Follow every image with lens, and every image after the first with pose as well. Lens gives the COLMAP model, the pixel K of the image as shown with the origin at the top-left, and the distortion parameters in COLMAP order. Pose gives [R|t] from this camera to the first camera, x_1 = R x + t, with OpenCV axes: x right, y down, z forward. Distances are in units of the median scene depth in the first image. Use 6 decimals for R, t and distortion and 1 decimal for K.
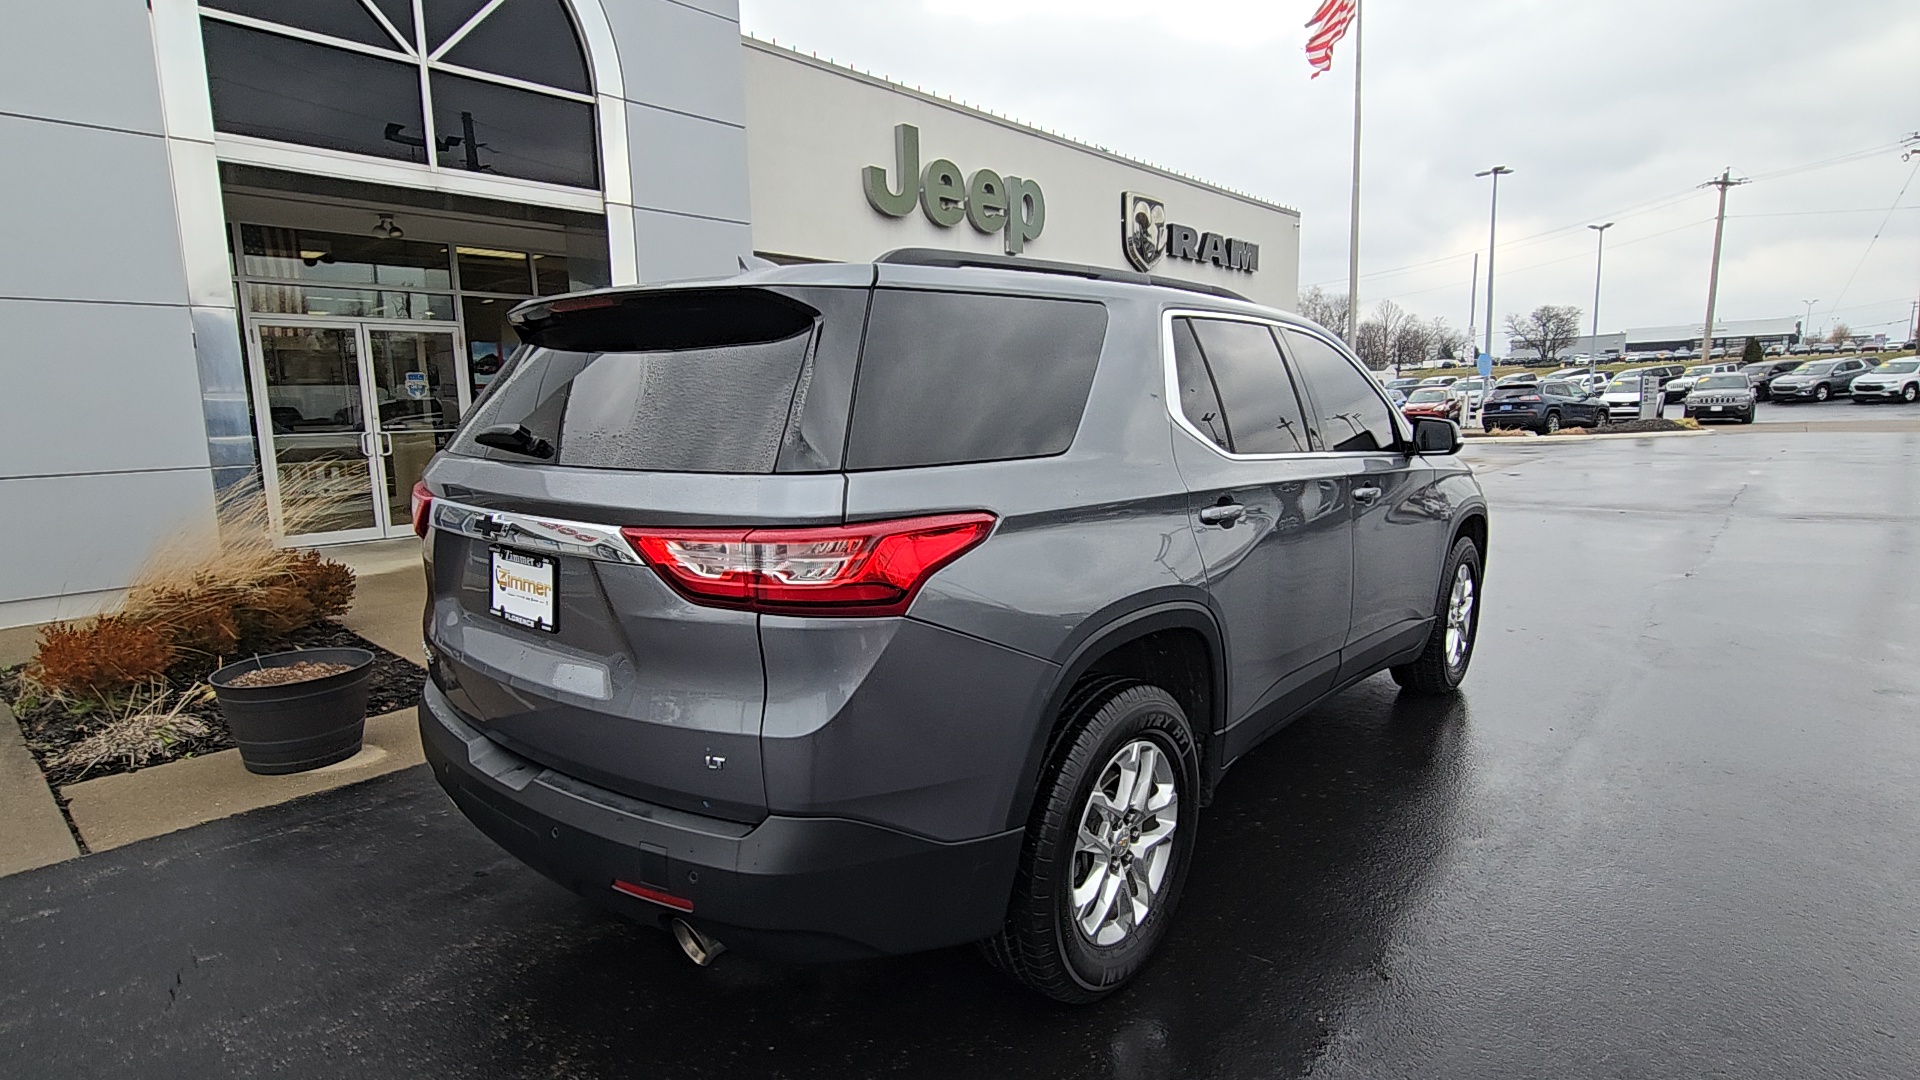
lens RADIAL K [[966.0, 0, 949.8], [0, 966.0, 538.8], [0, 0, 1]] dist [-0.000254, -0.001722]
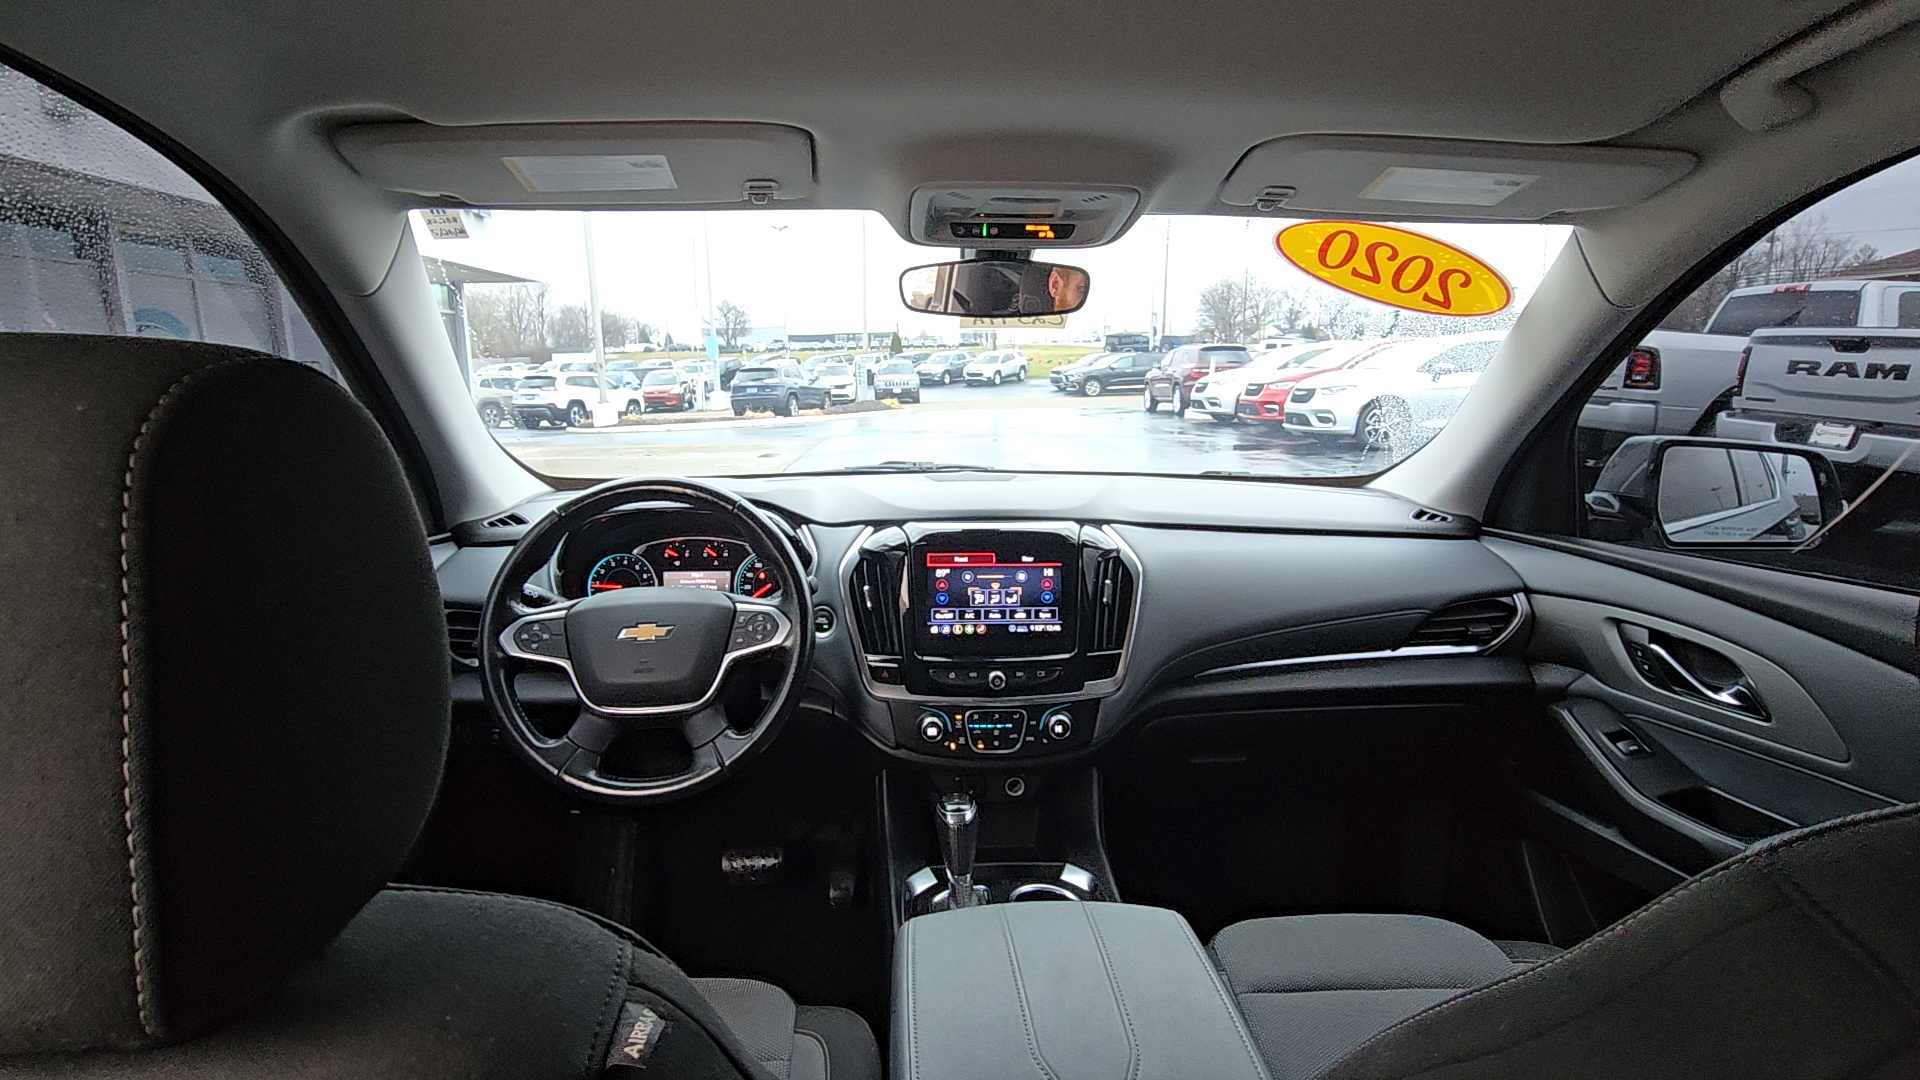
lens RADIAL K [[966.0, 0, 948.9], [0, 966.0, 538.1], [0, 0, 1]] dist [-0.000254, -0.001722]
pose [[0.716990, -0.106282, 0.688934, 0.016209], [0.094037, 0.994022, 0.055481, -0.031256], [-0.690712, 0.025006, 0.722698, 0.216553]]
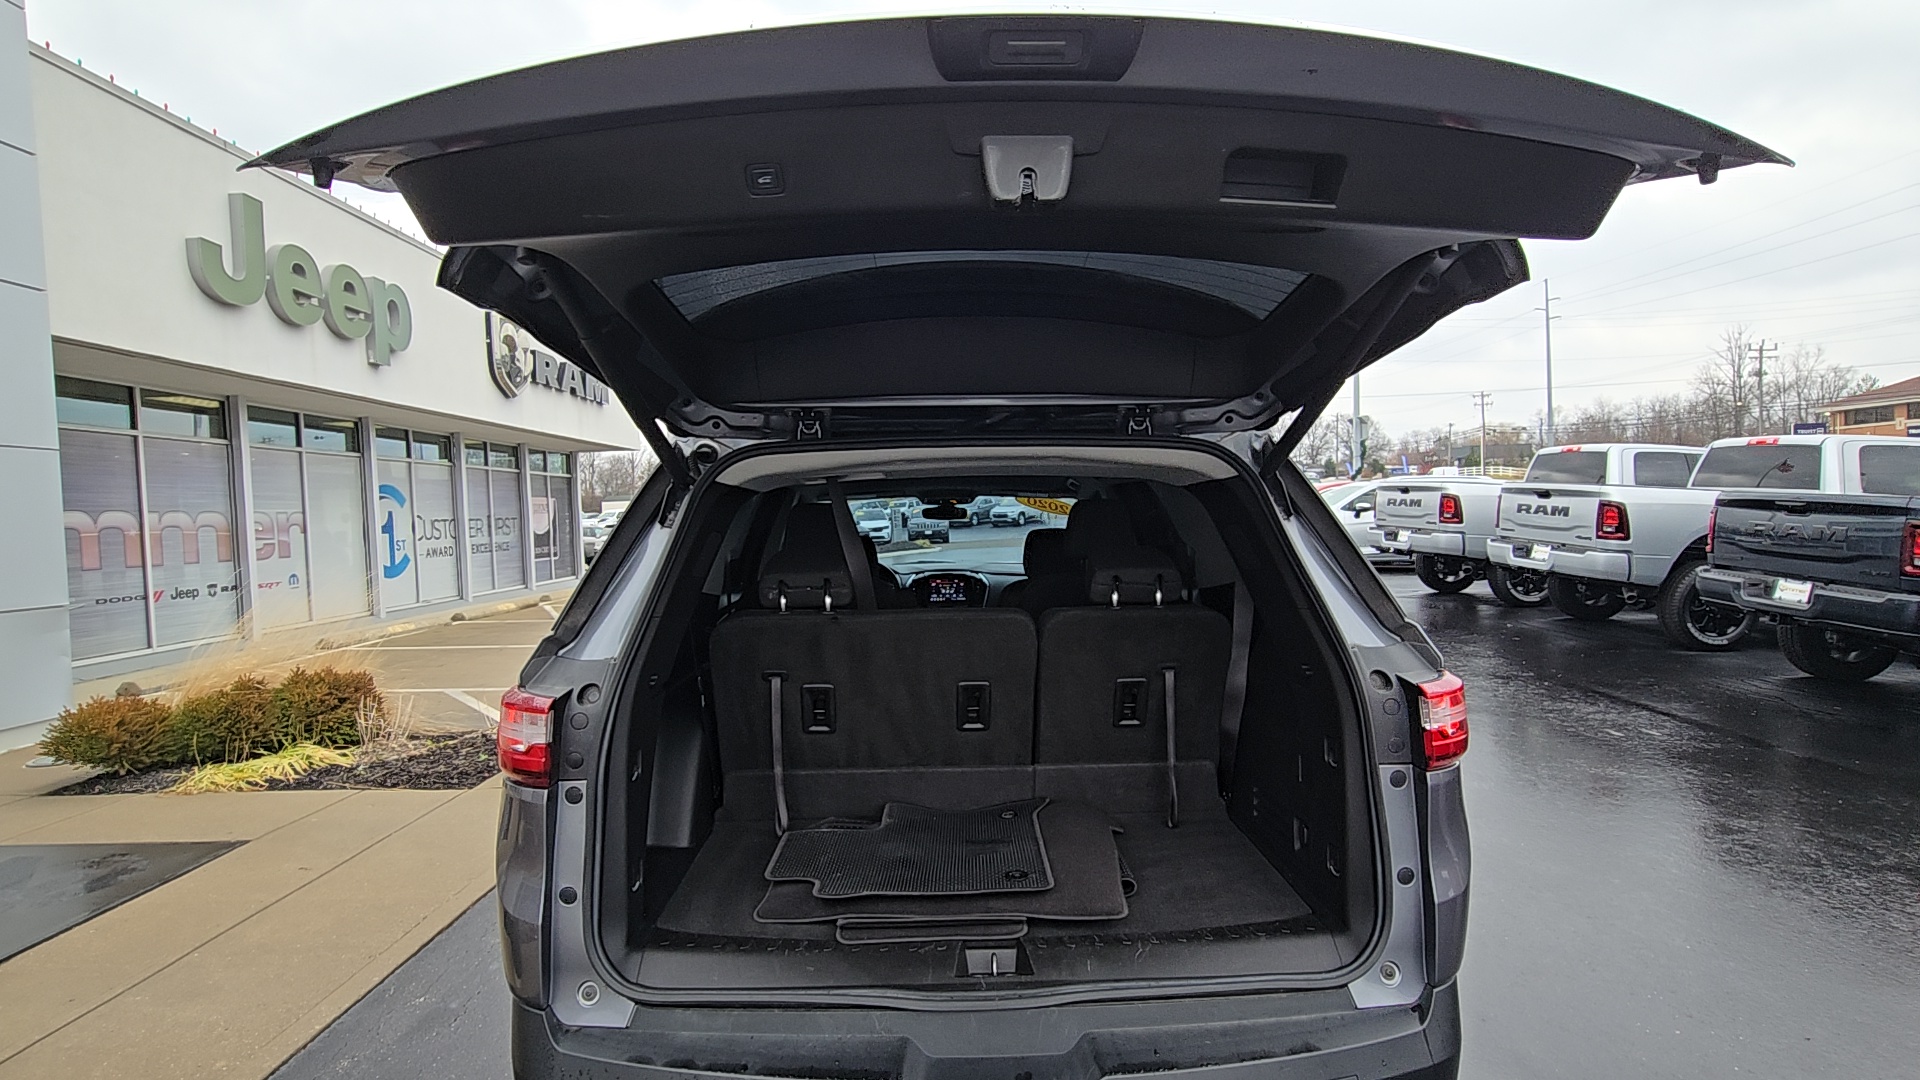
lens RADIAL K [[966.0, 0, 946.9], [0, 966.0, 546.5], [0, 0, 1]] dist [-0.000254, -0.001722]
pose [[0.740649, -0.025444, 0.671411, -0.120284], [0.108622, 0.990672, -0.082281, -0.012142], [-0.663054, 0.133871, 0.736504, 0.058065]]
